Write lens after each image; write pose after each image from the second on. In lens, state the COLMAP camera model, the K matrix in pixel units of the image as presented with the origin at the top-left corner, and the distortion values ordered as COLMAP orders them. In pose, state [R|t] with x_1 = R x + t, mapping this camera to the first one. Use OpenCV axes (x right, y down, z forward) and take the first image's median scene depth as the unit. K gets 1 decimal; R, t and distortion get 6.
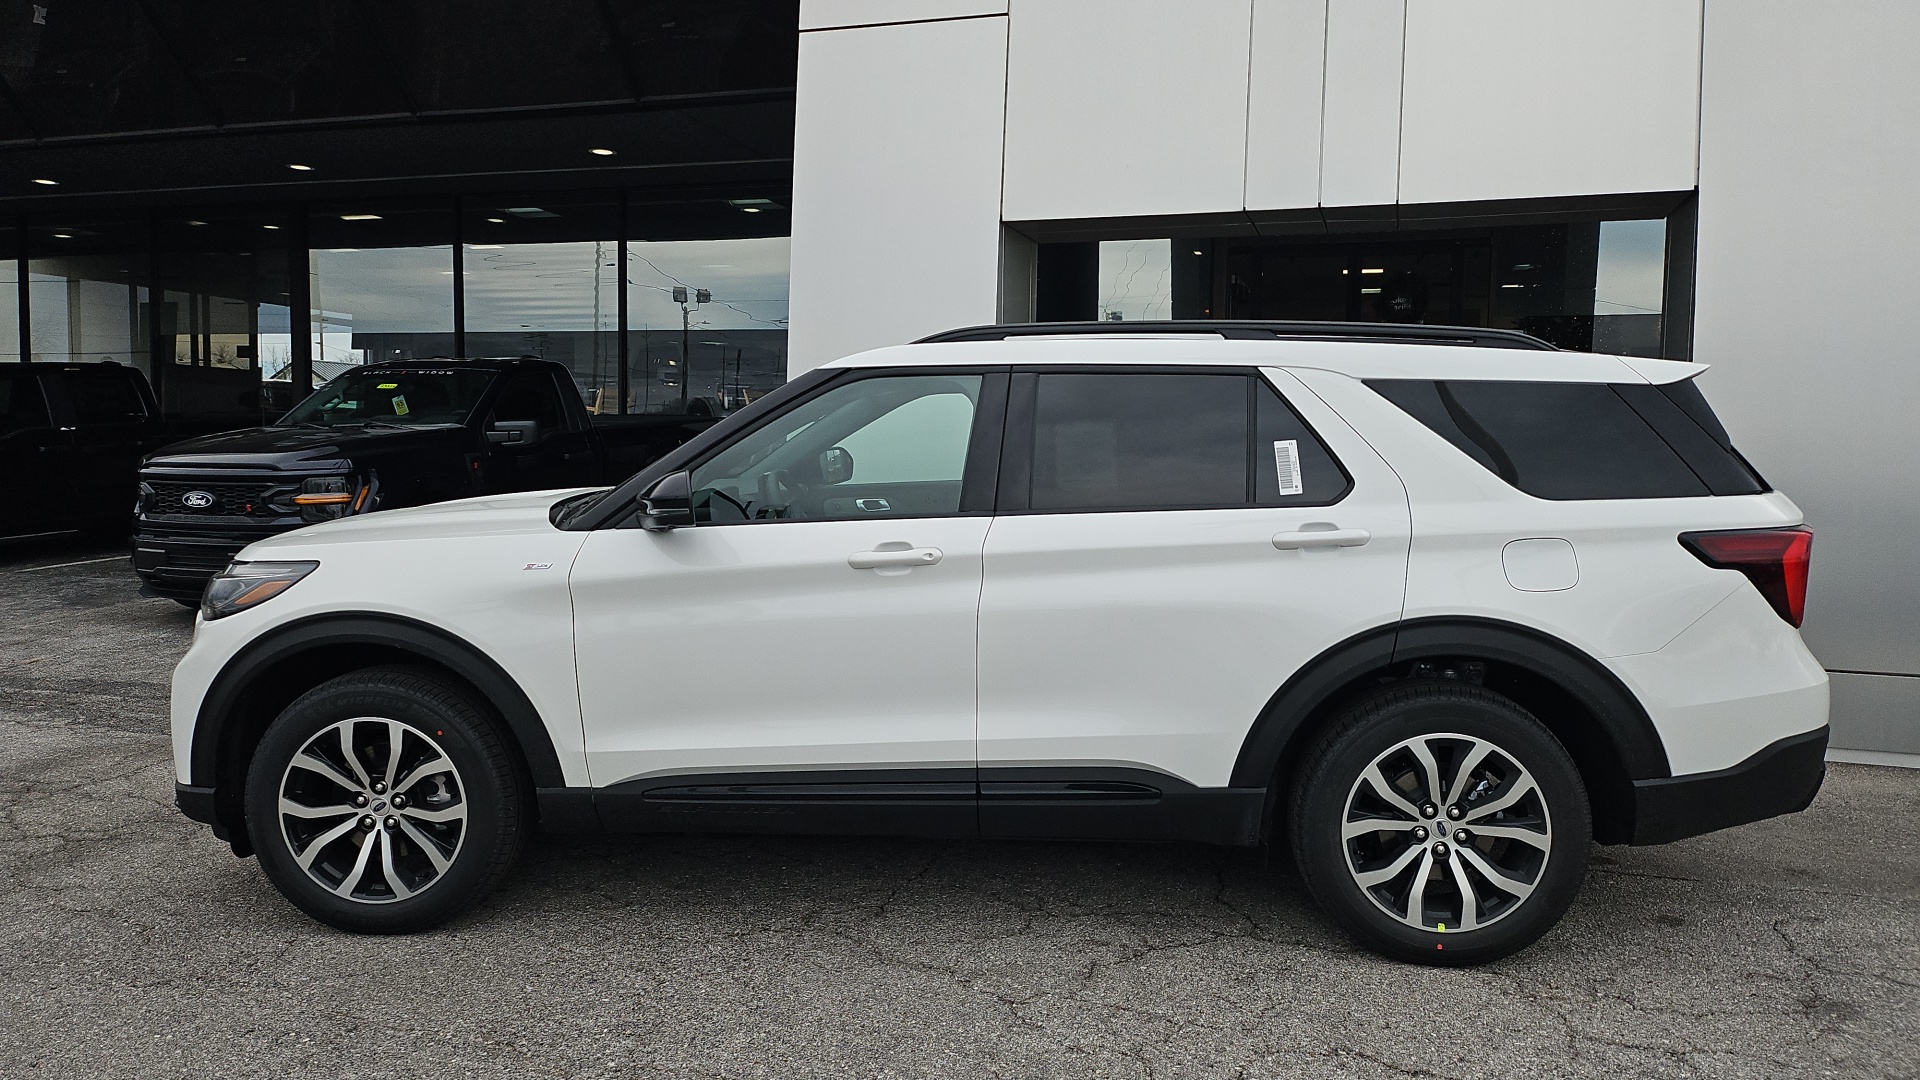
lens RADIAL K [[1358.6, 0, 976.1], [0, 1358.6, 539.5], [0, 0, 1]] dist [0.041388, -0.011543]
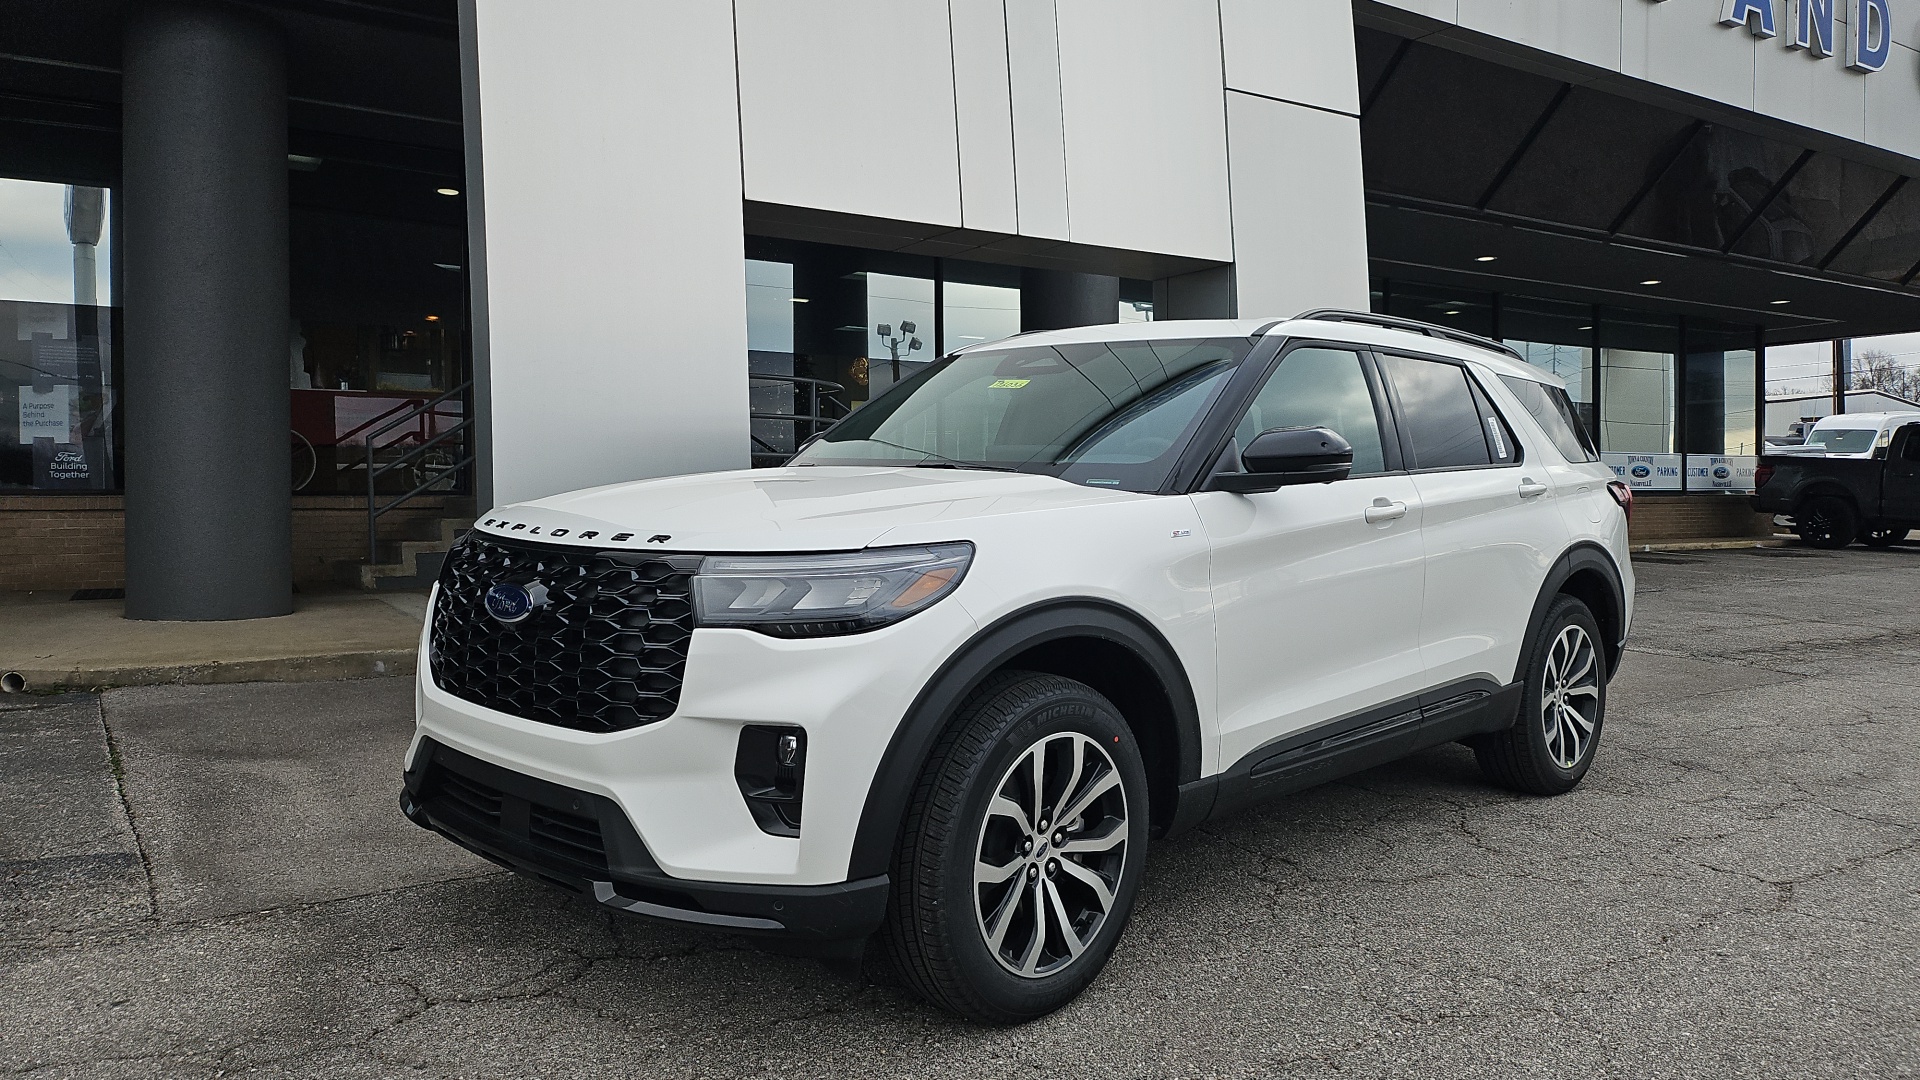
lens RADIAL K [[1358.6, 0, 973.7], [0, 1358.6, 537.3], [0, 0, 1]] dist [0.041388, -0.011543]
pose [[0.630274, -0.034026, 0.775626, -1.132632], [0.061326, 0.998099, -0.006048, 0.020343], [-0.773947, 0.051378, 0.631163, 0.567467]]
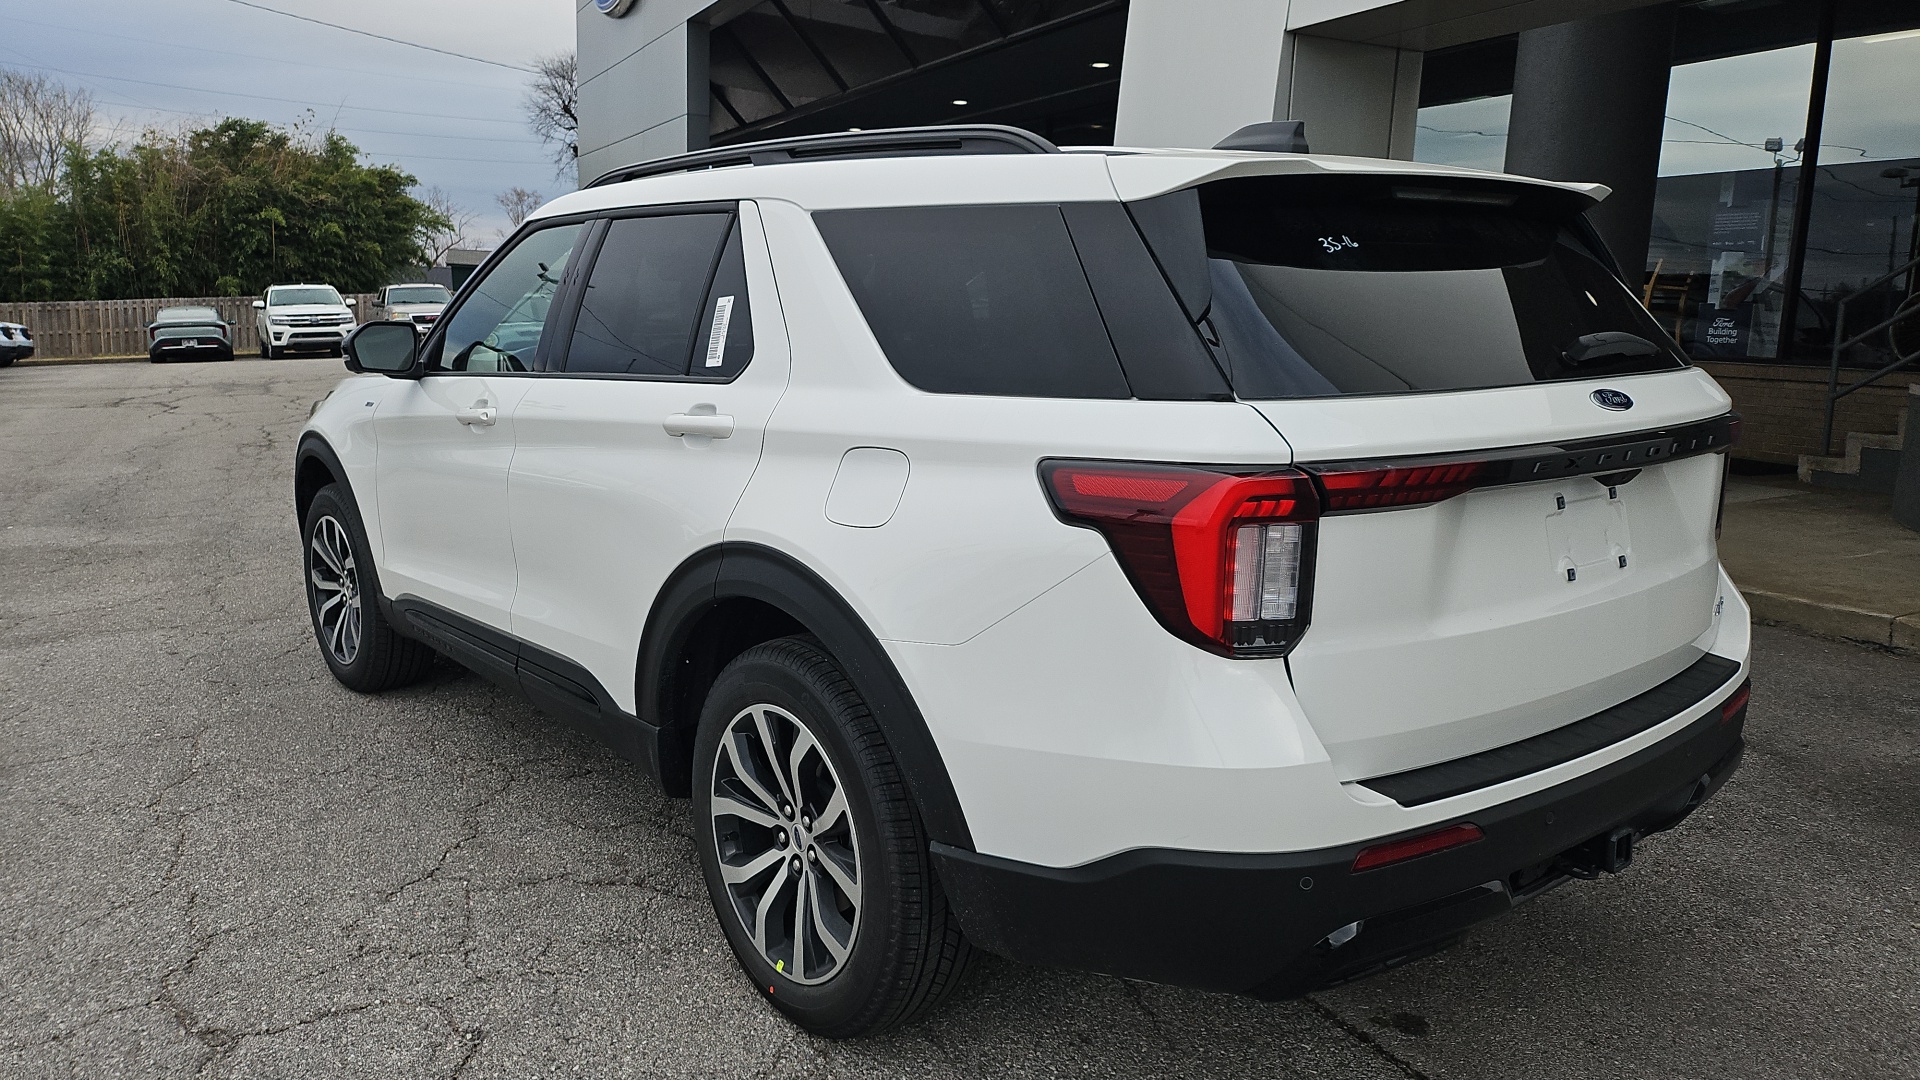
lens RADIAL K [[1358.6, 0, 953.3], [0, 1358.6, 539.4], [0, 0, 1]] dist [0.041388, -0.011543]
pose [[0.689399, 0.129541, -0.712704, 0.891957], [-0.070002, 0.991189, 0.112445, -0.032445], [0.720991, -0.027628, 0.692393, 0.563150]]
